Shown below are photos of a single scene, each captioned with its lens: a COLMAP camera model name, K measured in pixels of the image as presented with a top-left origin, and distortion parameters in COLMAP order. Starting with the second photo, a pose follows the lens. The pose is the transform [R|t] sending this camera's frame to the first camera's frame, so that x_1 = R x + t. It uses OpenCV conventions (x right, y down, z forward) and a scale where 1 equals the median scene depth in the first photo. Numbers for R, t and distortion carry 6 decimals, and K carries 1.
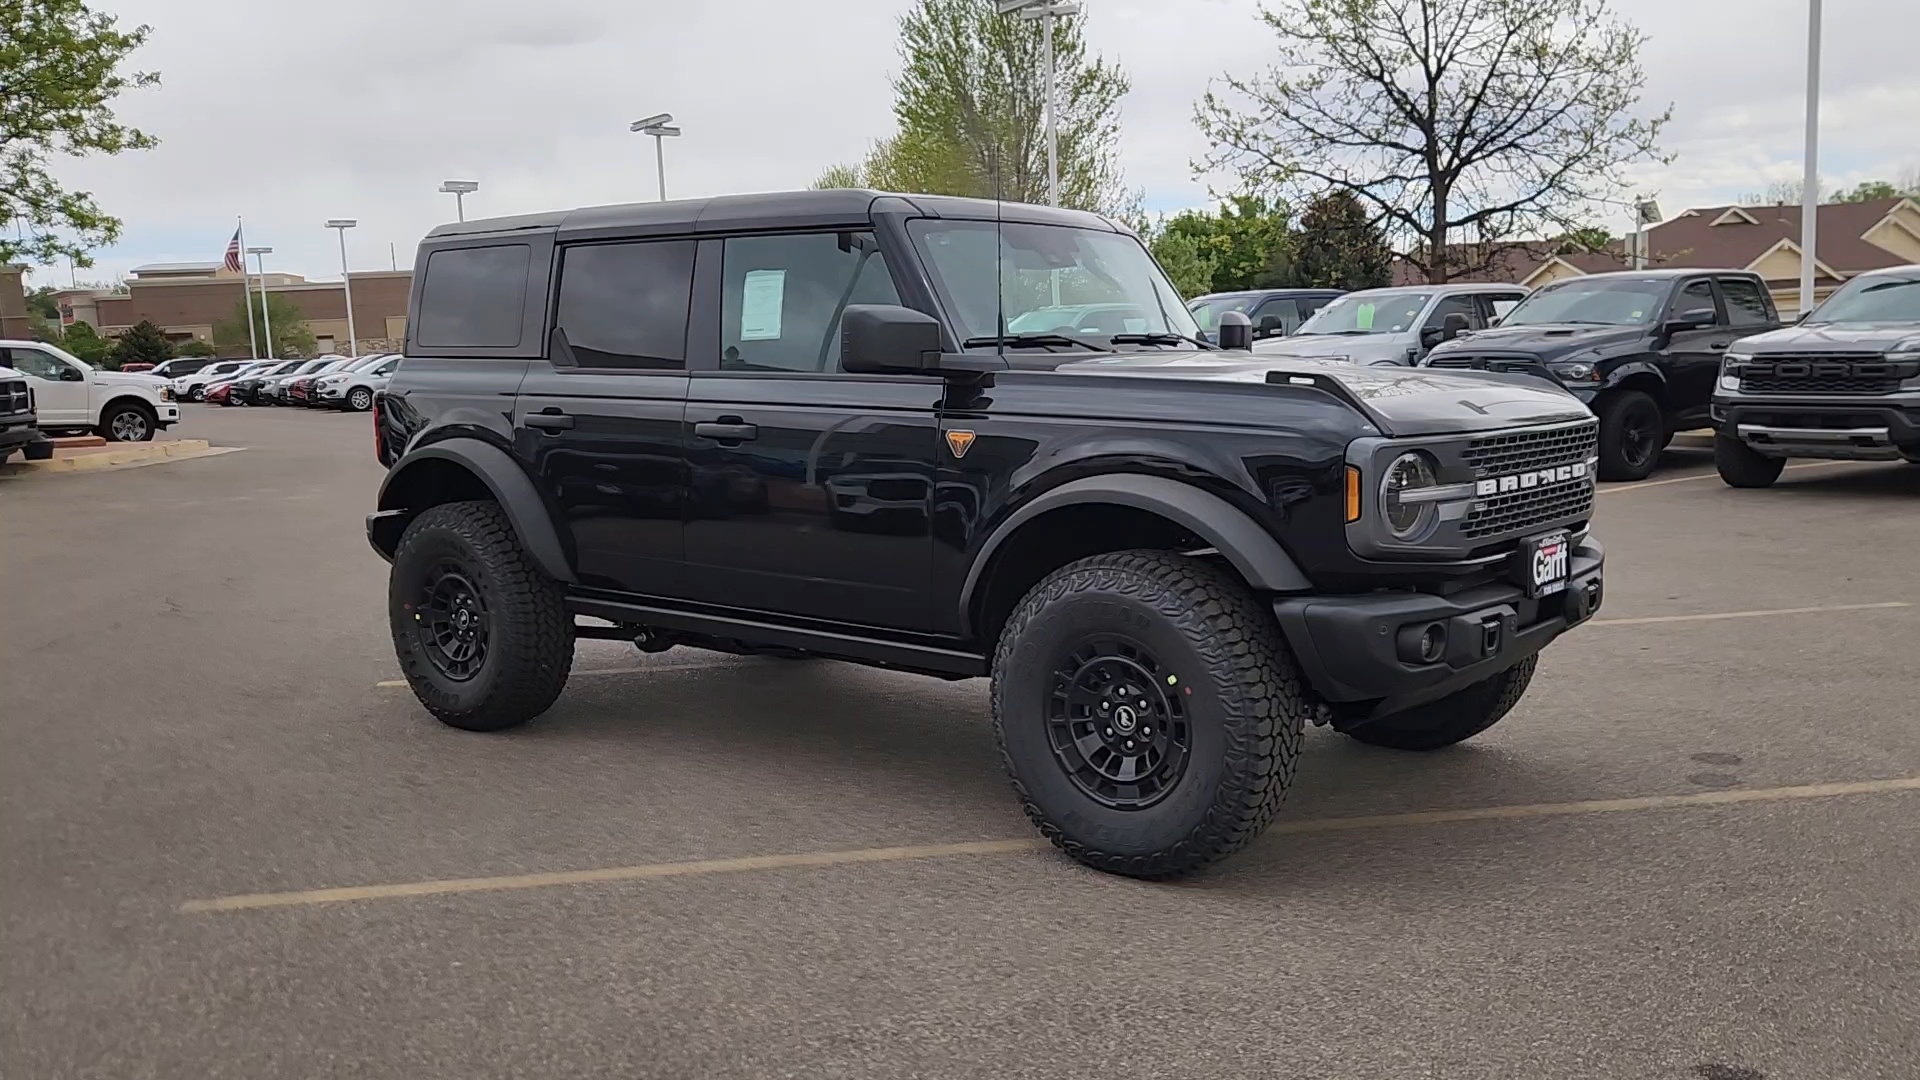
lens RADIAL K [[1629.3, 0, 950.9], [0, 1629.3, 549.1], [0, 0, 1]] dist [0.033464, -0.017608]
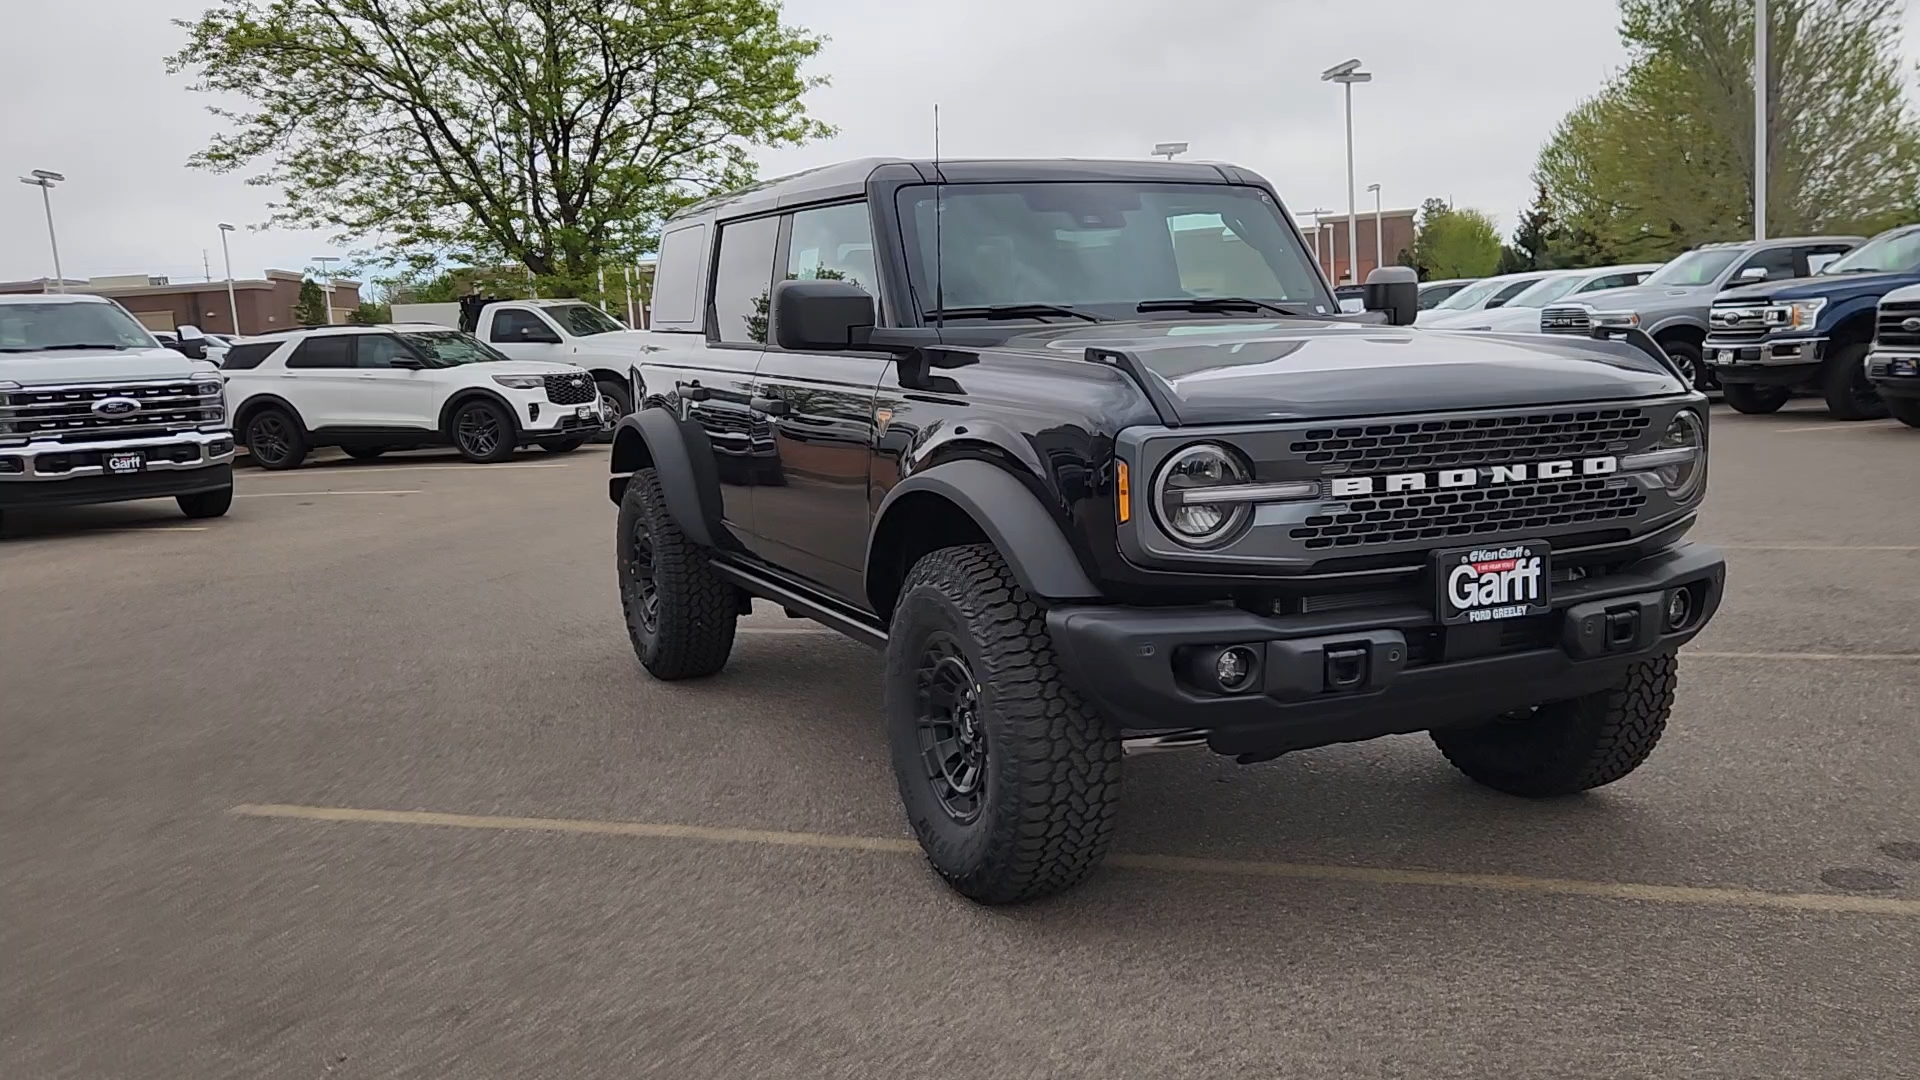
lens RADIAL K [[1629.3, 0, 954.4], [0, 1629.3, 547.5], [0, 0, 1]] dist [0.033464, -0.017608]
pose [[0.897637, 0.046461, -0.438280, 0.350214], [-0.034523, 0.998785, 0.035171, -0.020082], [0.439382, -0.016440, 0.898150, 0.119122]]
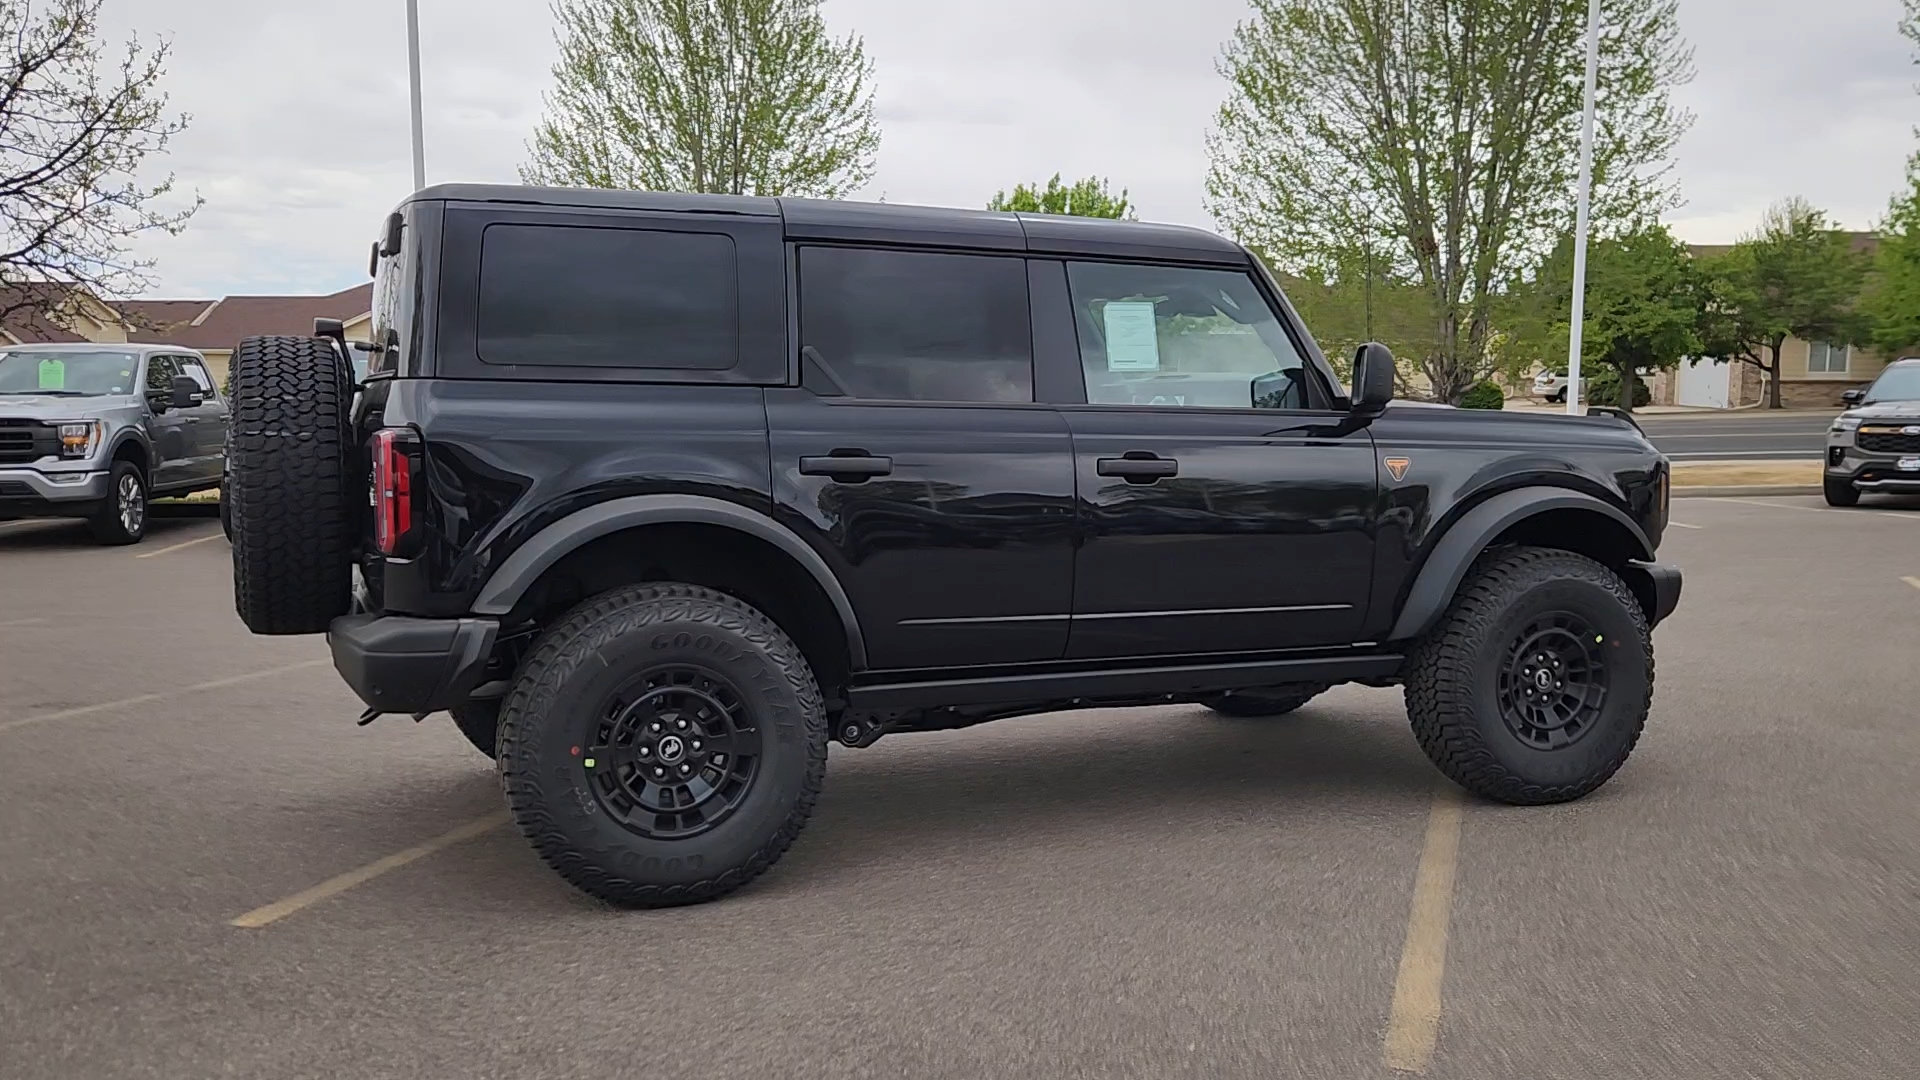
lens RADIAL K [[1629.3, 0, 950.7], [0, 1629.3, 549.4], [0, 0, 1]] dist [0.033464, -0.017608]
pose [[0.476263, -0.056914, 0.877459, -0.859533], [0.100509, 0.994886, 0.009977, -0.038664], [-0.873539, 0.083441, 0.479548, 0.550871]]
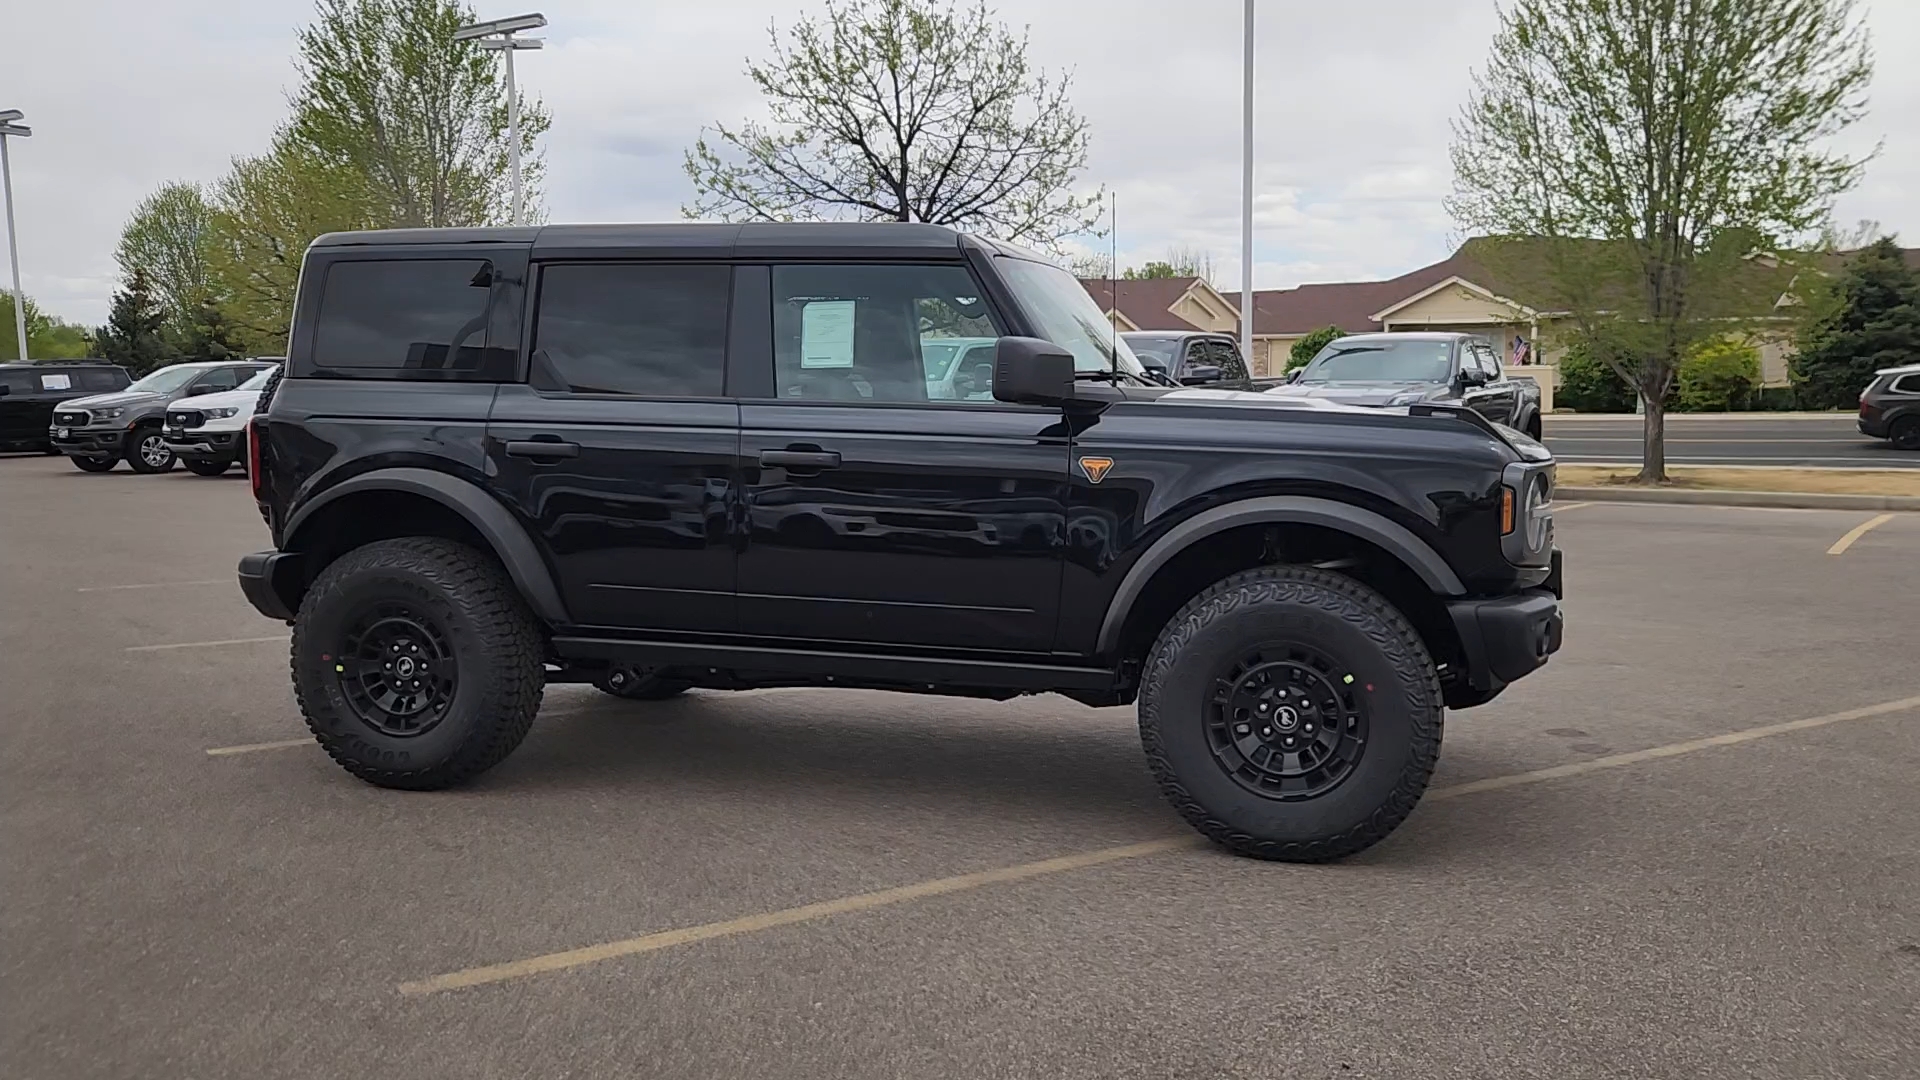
lens RADIAL K [[1629.3, 0, 952.3], [0, 1629.3, 545.4], [0, 0, 1]] dist [0.033464, -0.017608]
pose [[0.923108, -0.016205, 0.384198, -0.367231], [0.027858, 0.999305, -0.024785, 0.005916], [-0.383530, 0.033582, 0.922918, 0.045788]]
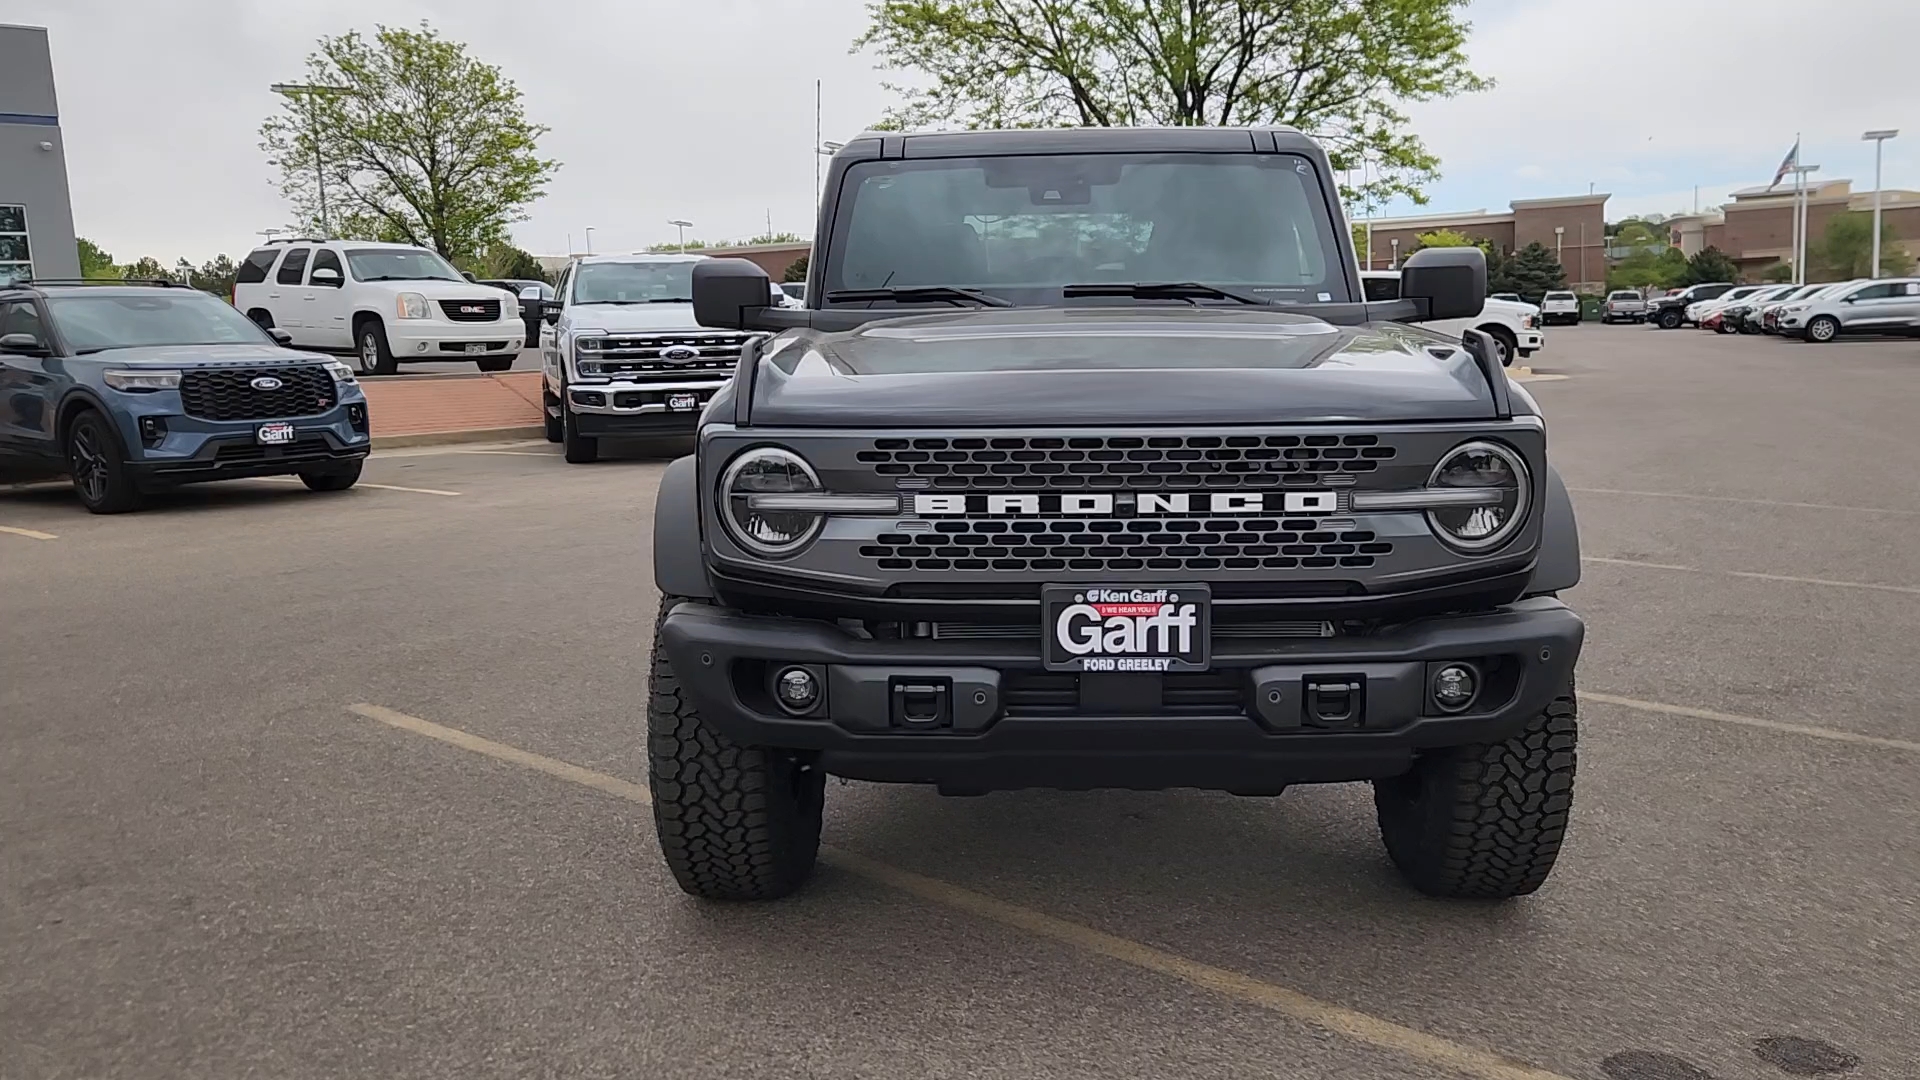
lens RADIAL K [[1629.3, 0, 951.7], [0, 1629.3, 544.1], [0, 0, 1]] dist [0.033464, -0.017608]
pose [[0.608631, 0.126159, -0.783360, 0.624779], [-0.092652, 0.991825, 0.087747, -0.058428], [0.788026, 0.019175, 0.615344, 0.379108]]
